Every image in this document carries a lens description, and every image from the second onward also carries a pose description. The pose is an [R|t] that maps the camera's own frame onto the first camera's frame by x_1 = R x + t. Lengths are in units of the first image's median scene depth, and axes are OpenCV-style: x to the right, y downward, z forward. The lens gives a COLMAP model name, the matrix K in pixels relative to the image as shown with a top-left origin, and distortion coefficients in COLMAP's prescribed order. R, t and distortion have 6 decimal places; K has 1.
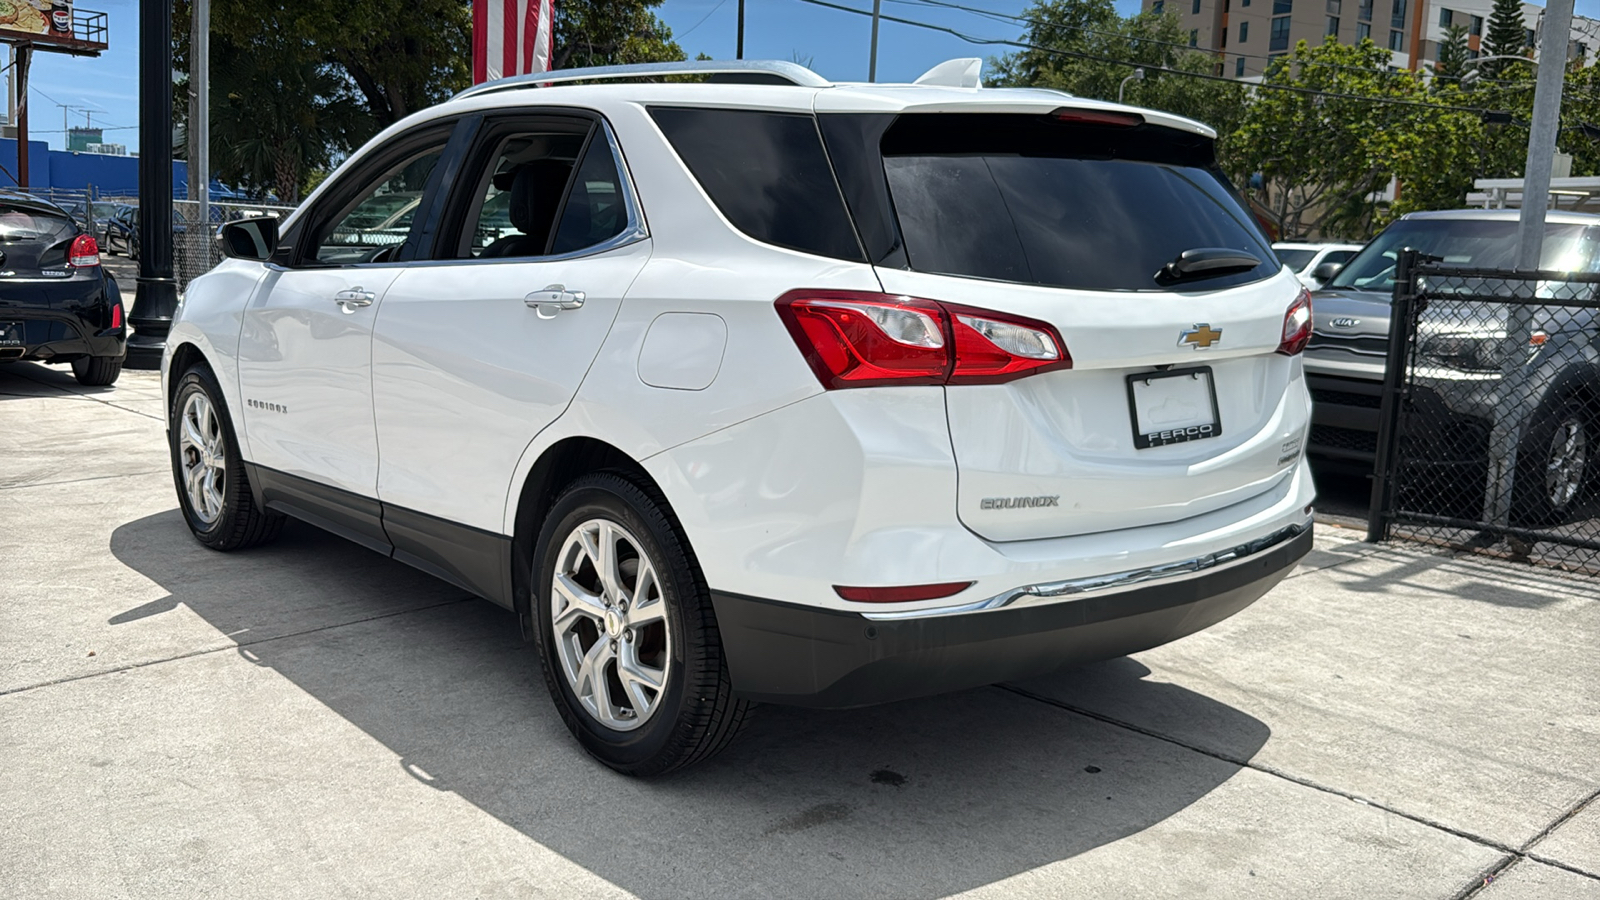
lens RADIAL K [[1388.7, 0, 766.5], [0, 1388.7, 433.8], [0, 0, 1]] dist [0.074746, -0.142526]
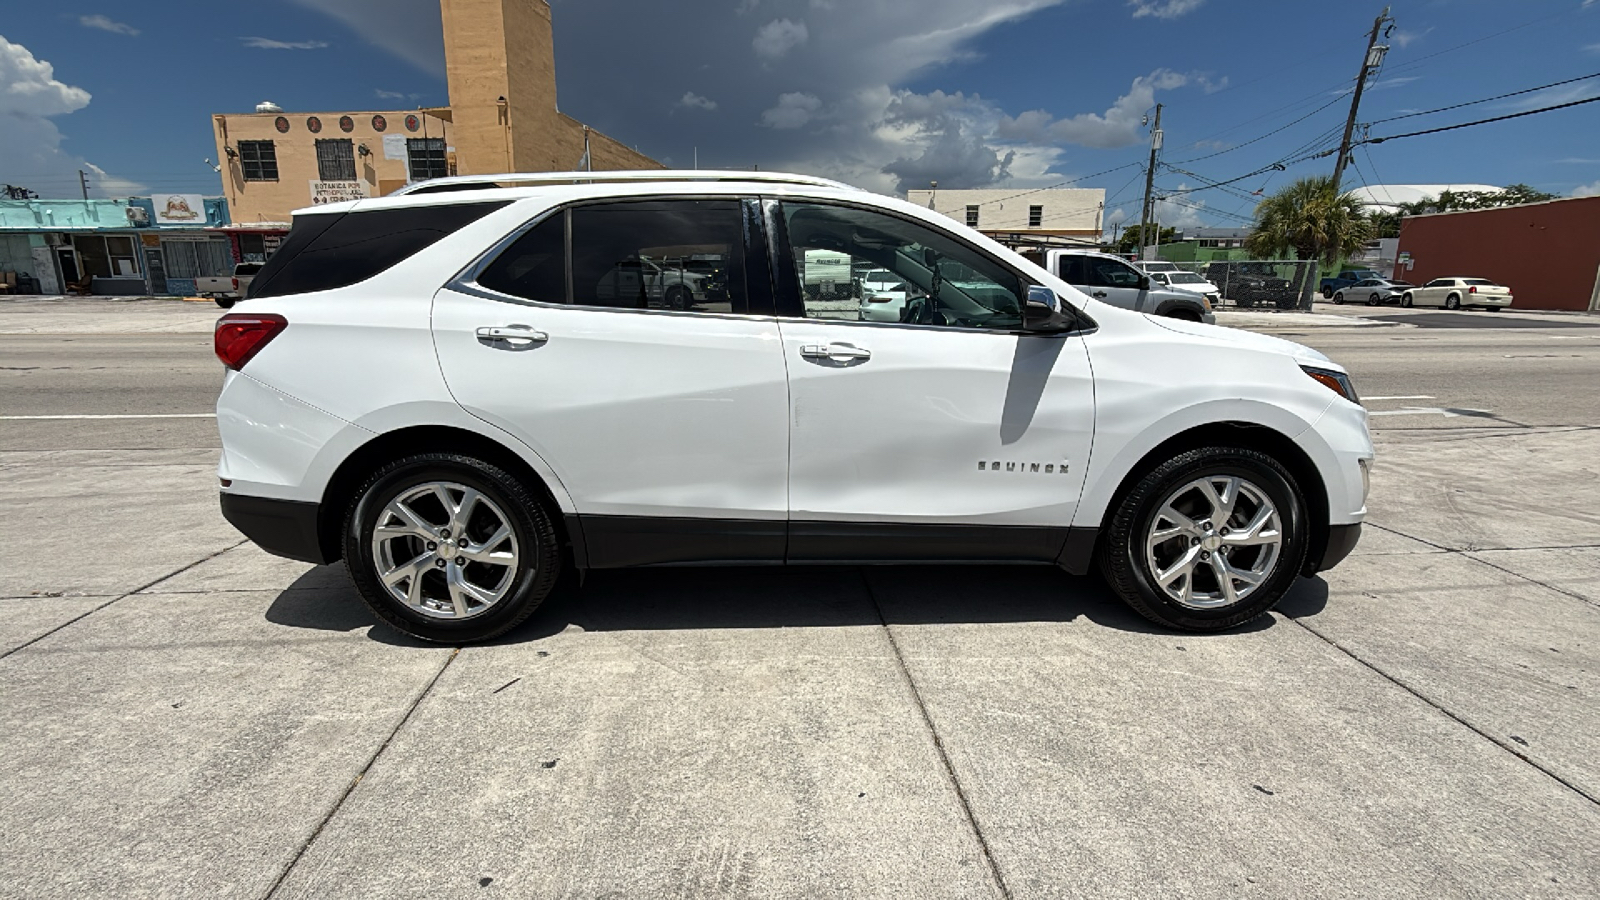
lens RADIAL K [[734.6, 0, 801.0], [0, 734.6, 447.6], [0, 0, 1]] dist [0.000208, 0.002269]
pose [[-0.616298, 0.123444, -0.777778, 0.575356], [-0.130760, 0.957888, 0.255641, -0.228774], [0.776581, 0.259253, -0.574203, 1.783275]]
